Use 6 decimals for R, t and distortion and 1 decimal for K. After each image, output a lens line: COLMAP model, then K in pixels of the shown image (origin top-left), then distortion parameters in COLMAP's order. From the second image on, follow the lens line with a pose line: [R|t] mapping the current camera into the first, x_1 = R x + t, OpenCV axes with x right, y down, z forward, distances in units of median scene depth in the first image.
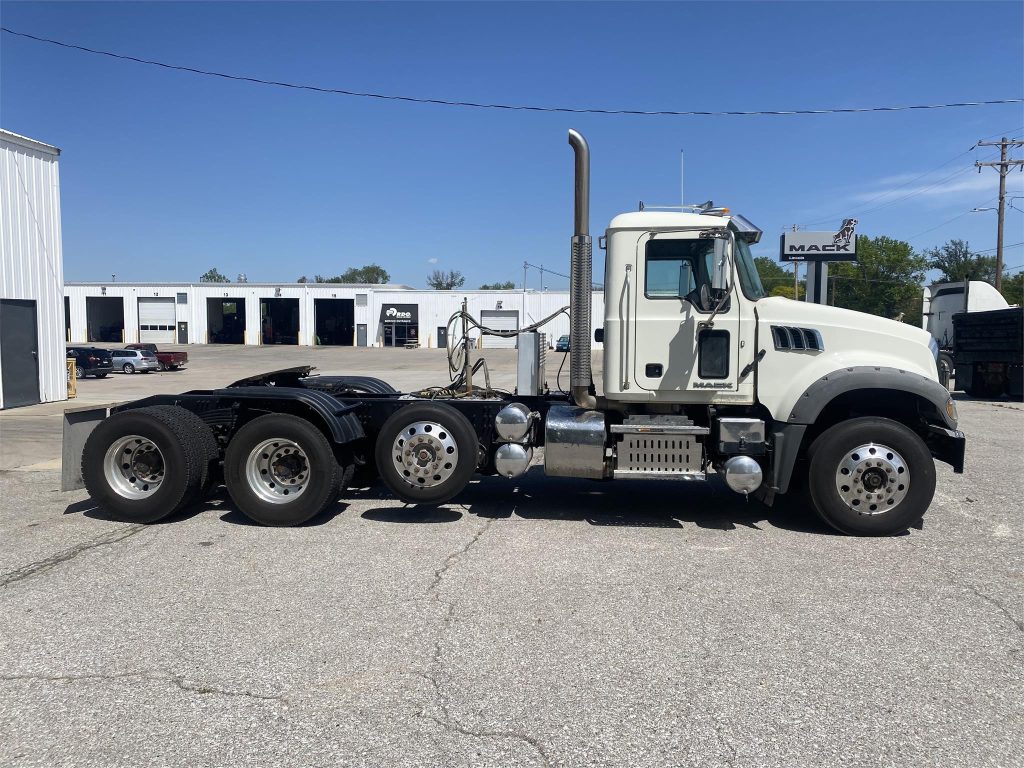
lens RADIAL K [[783.1, 0, 512.0], [0, 783.1, 384.0], [0, 0, 1]] dist [0.012608, -0.004782]
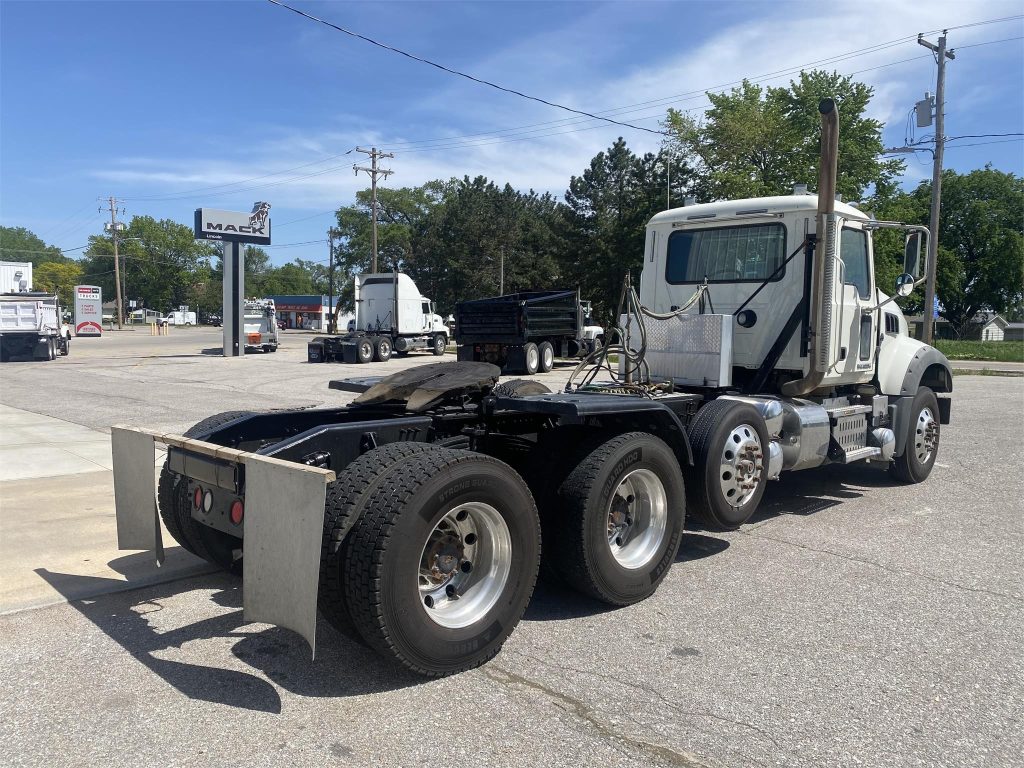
lens RADIAL K [[790.3, 0, 512.0], [0, 790.3, 384.0], [0, 0, 1]] dist [0.001522, -0.000422]
pose [[0.624960, -0.052460, 0.778892, -0.297597], [0.036676, 0.998611, 0.037832, -0.010917], [-0.779794, 0.004923, 0.626016, 0.224777]]
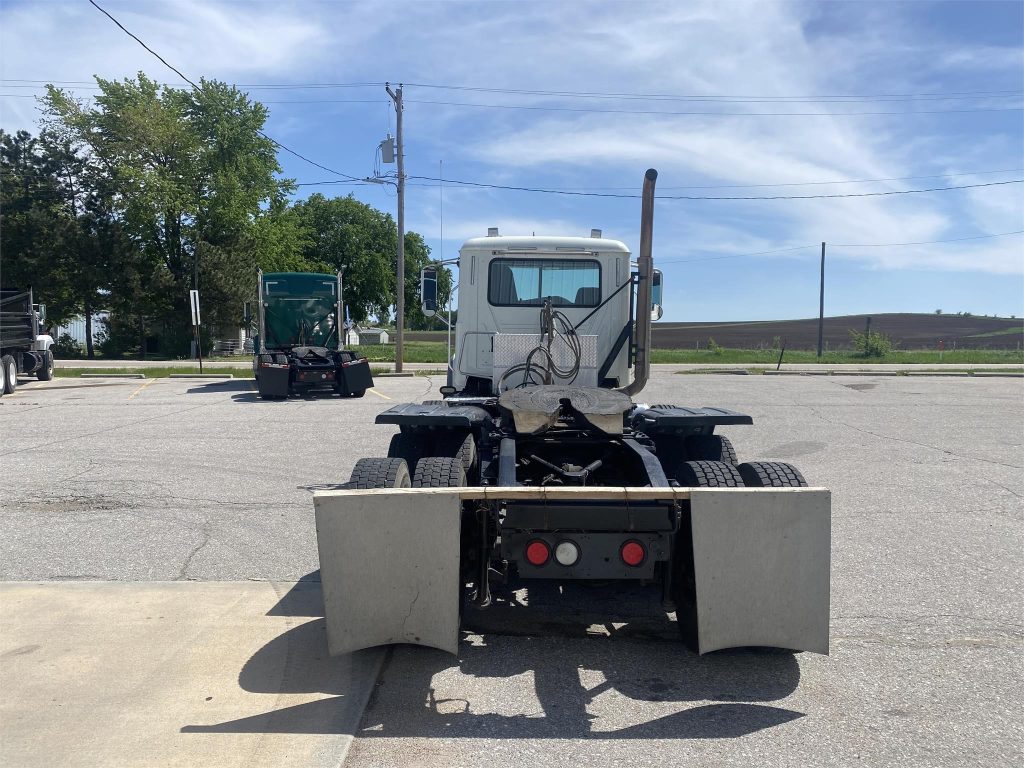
lens RADIAL K [[783.1, 0, 512.0], [0, 783.1, 384.0], [0, 0, 1]] dist [0.012608, -0.004782]
pose [[-0.119403, -0.062817, 0.990857, -0.366761], [0.049955, 0.996352, 0.069185, -0.028785], [-0.991588, 0.057760, -0.115829, 0.443572]]
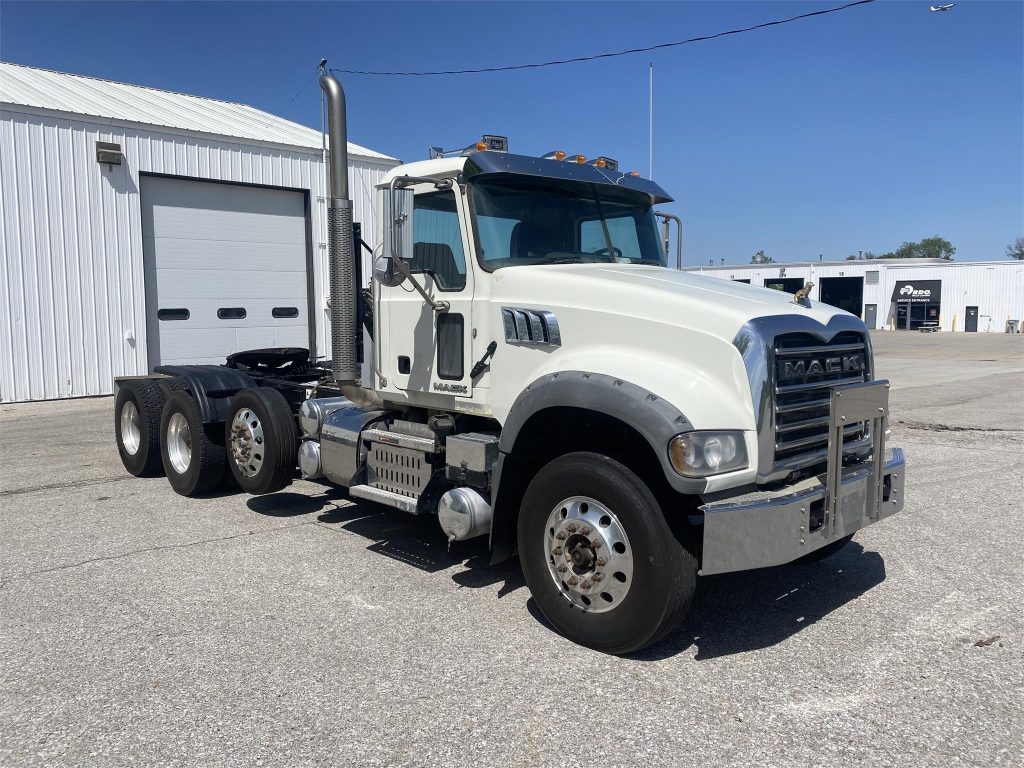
lens RADIAL K [[783.1, 0, 512.0], [0, 783.1, 384.0], [0, 0, 1]] dist [0.012608, -0.004782]
pose [[0.772747, 0.052870, -0.632509, 0.249316], [-0.038059, 0.998591, 0.036973, -0.010266], [0.633572, -0.004498, 0.773670, 0.151734]]
